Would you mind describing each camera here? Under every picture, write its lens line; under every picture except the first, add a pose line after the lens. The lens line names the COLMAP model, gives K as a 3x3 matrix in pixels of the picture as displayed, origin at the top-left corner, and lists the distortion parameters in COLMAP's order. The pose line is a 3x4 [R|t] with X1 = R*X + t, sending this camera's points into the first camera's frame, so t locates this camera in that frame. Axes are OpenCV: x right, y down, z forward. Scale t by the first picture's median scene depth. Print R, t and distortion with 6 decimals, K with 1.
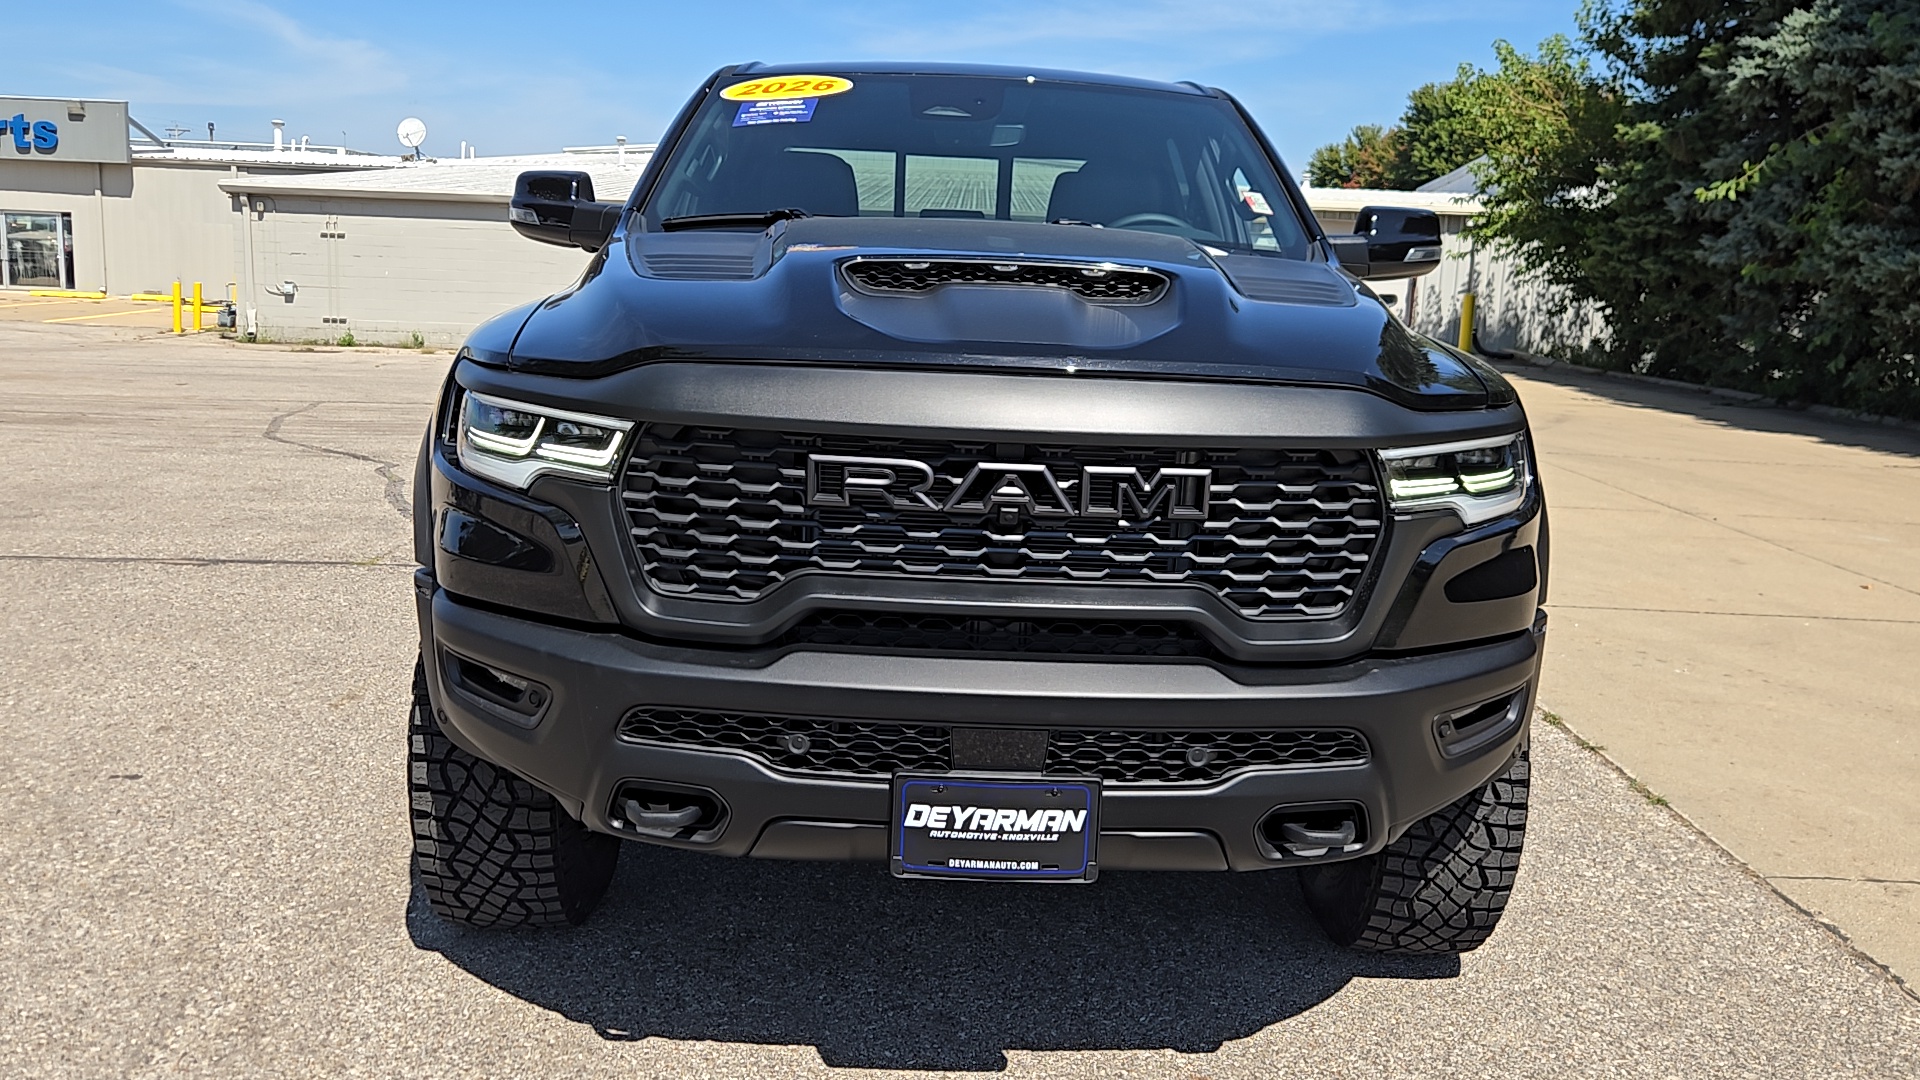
lens RADIAL K [[1607.4, 0, 951.6], [0, 1607.4, 531.4], [0, 0, 1]] dist [0.004238, -0.004340]
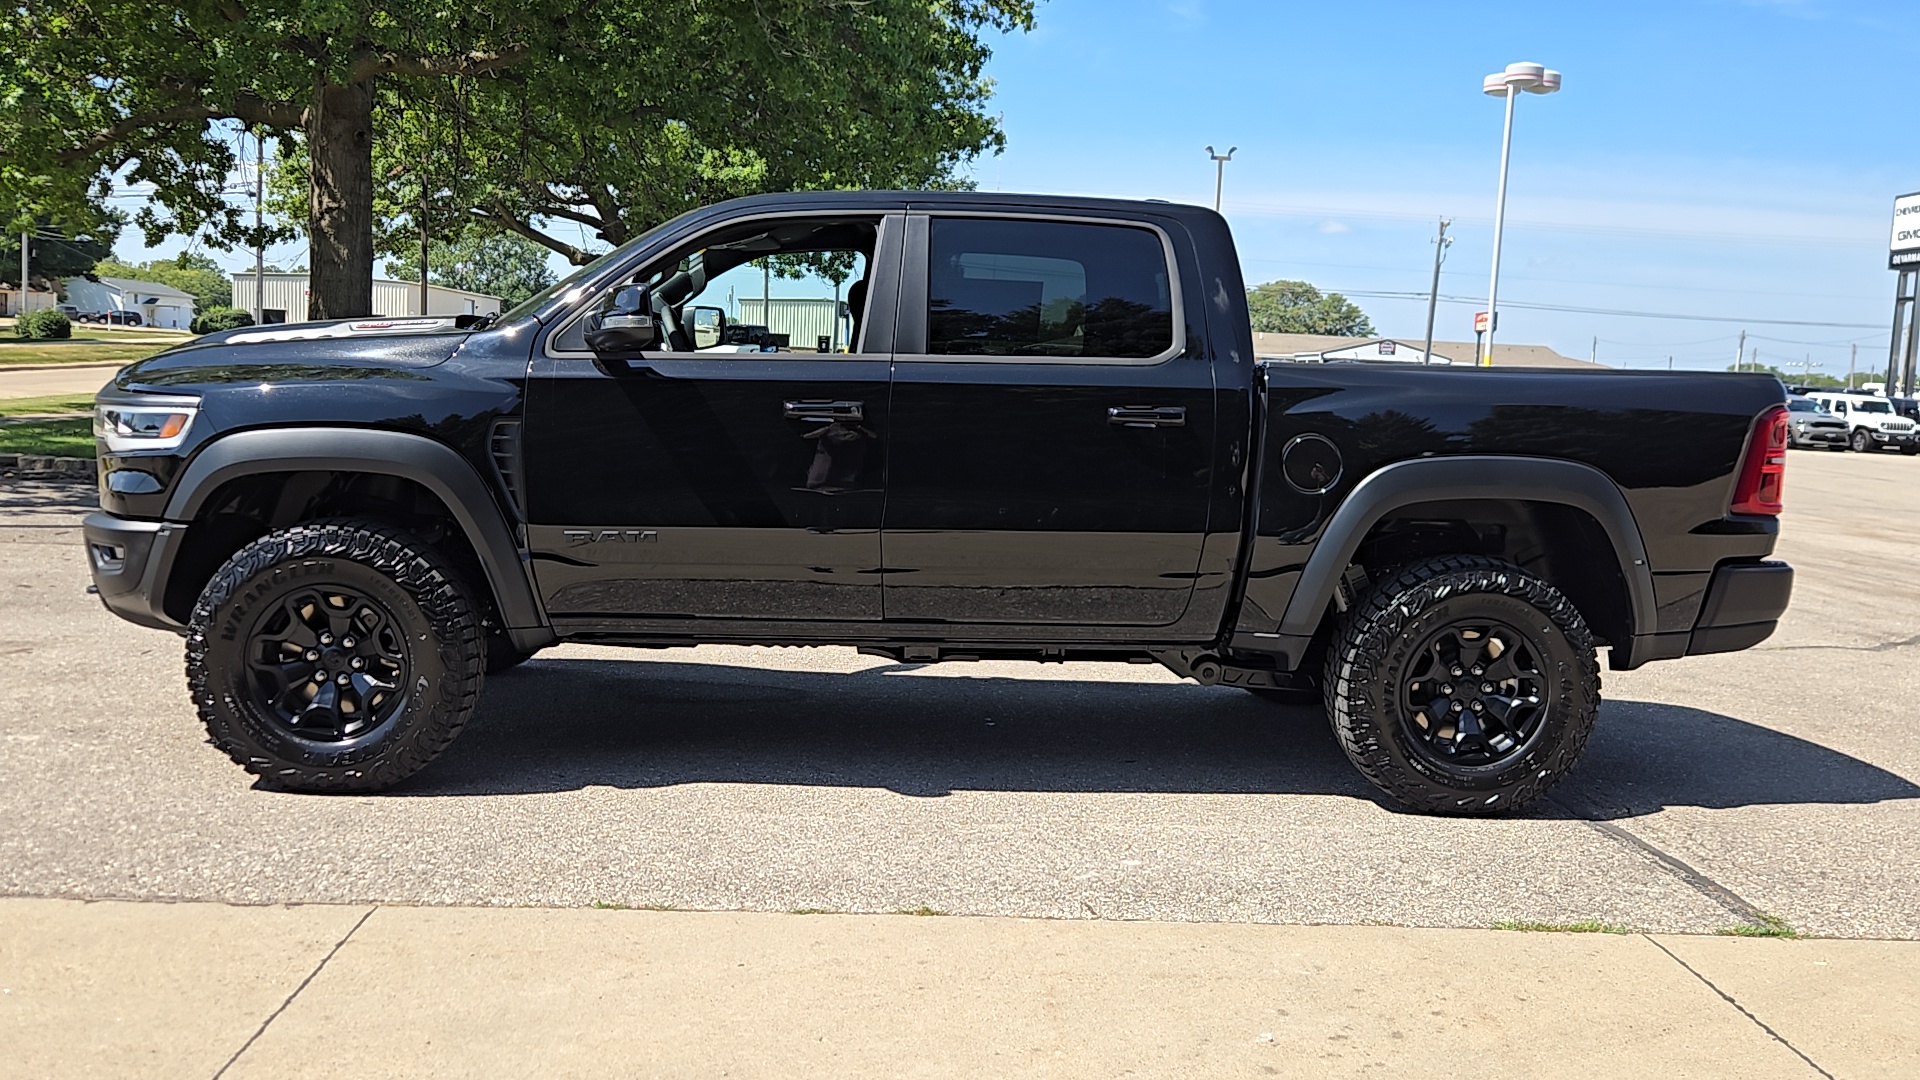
lens RADIAL K [[1607.4, 0, 951.6], [0, 1607.4, 531.4], [0, 0, 1]] dist [0.004238, -0.004340]
pose [[0.048900, 0.064896, -0.996693, 0.202136], [-0.203933, 0.977514, 0.053642, -0.018904], [0.977763, 0.200636, 0.061035, 0.166144]]
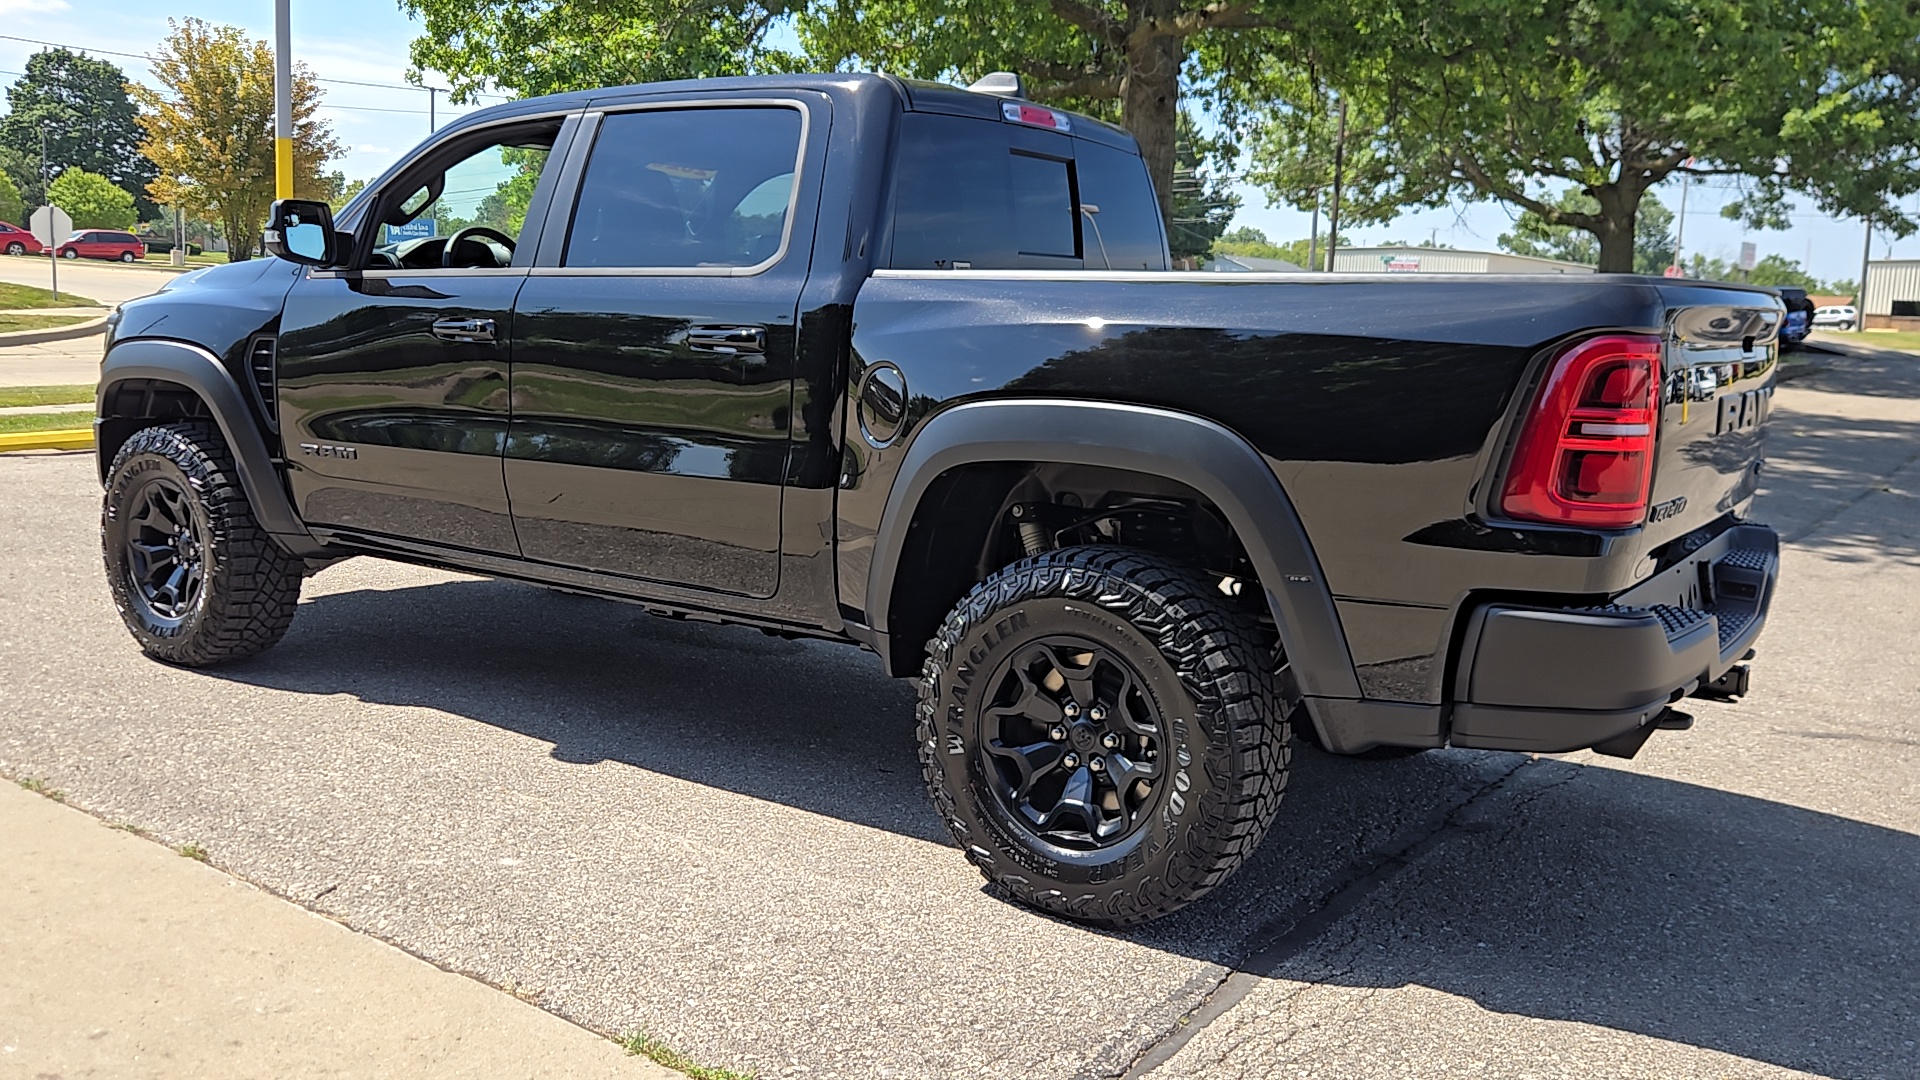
lens RADIAL K [[1607.4, 0, 951.6], [0, 1607.4, 531.4], [0, 0, 1]] dist [0.004238, -0.004340]
pose [[-0.582255, 0.057380, -0.810979, 0.134507], [-0.195355, 0.958407, 0.208070, -0.042624], [0.789187, 0.279578, -0.546828, 0.290297]]
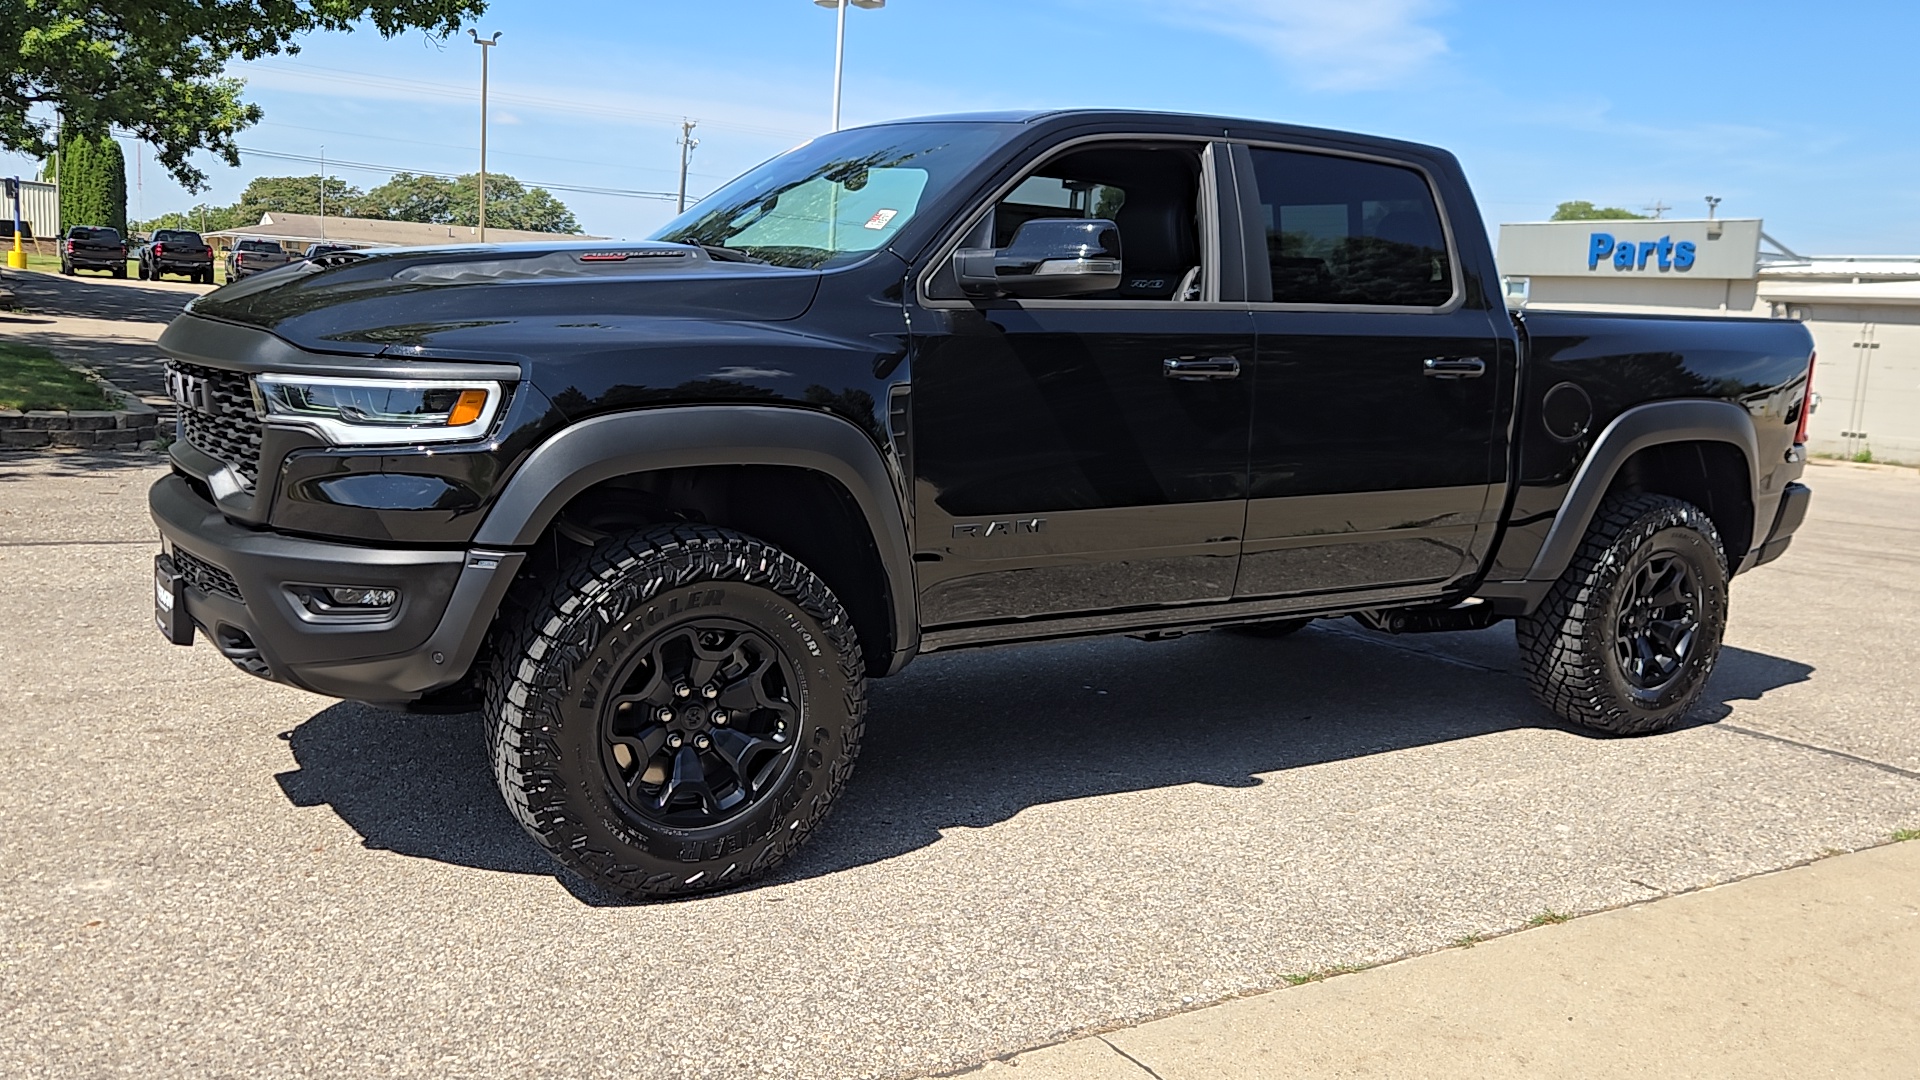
lens RADIAL K [[1607.4, 0, 951.6], [0, 1607.4, 531.4], [0, 0, 1]] dist [0.004238, -0.004340]
pose [[0.518469, 0.109117, -0.848106, 0.147600], [-0.172597, 0.984765, 0.021187, -0.004066], [0.837496, 0.135396, 0.529403, 0.066065]]
